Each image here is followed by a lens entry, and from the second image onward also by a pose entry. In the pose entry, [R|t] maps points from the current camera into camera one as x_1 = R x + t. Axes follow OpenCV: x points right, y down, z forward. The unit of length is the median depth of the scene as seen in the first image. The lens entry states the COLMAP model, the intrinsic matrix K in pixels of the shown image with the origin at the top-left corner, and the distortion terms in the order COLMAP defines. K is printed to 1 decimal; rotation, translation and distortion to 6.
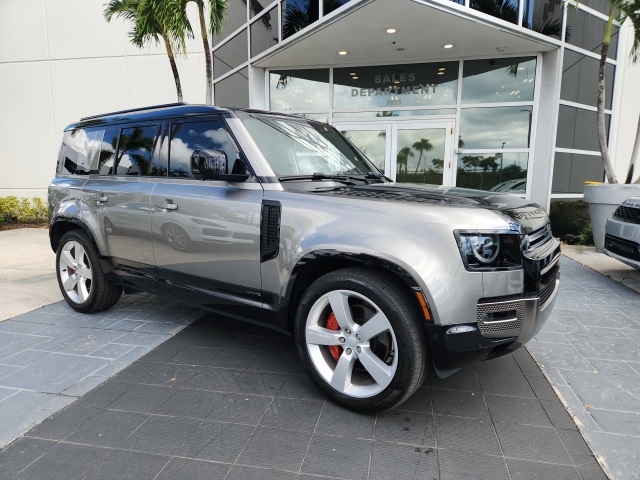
lens RADIAL K [[427.6, 0, 320.0], [0, 427.6, 240.0], [0, 0, 1]] dist [0.089671, -0.069162]
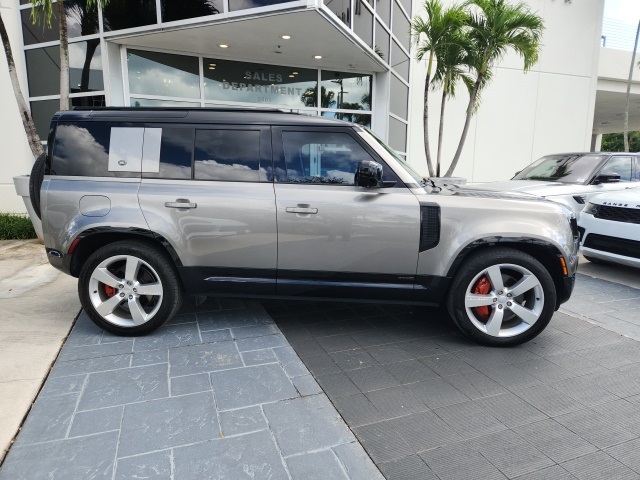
lens RADIAL K [[423.5, 0, 320.0], [0, 423.5, 240.0], [0, 0, 1]] dist [0.085955, -0.066307]
pose [[0.839142, -0.088249, 0.536706, -0.911421], [0.070704, 0.996076, 0.053236, -0.059604], [-0.539298, -0.006725, 0.842088, 0.106118]]
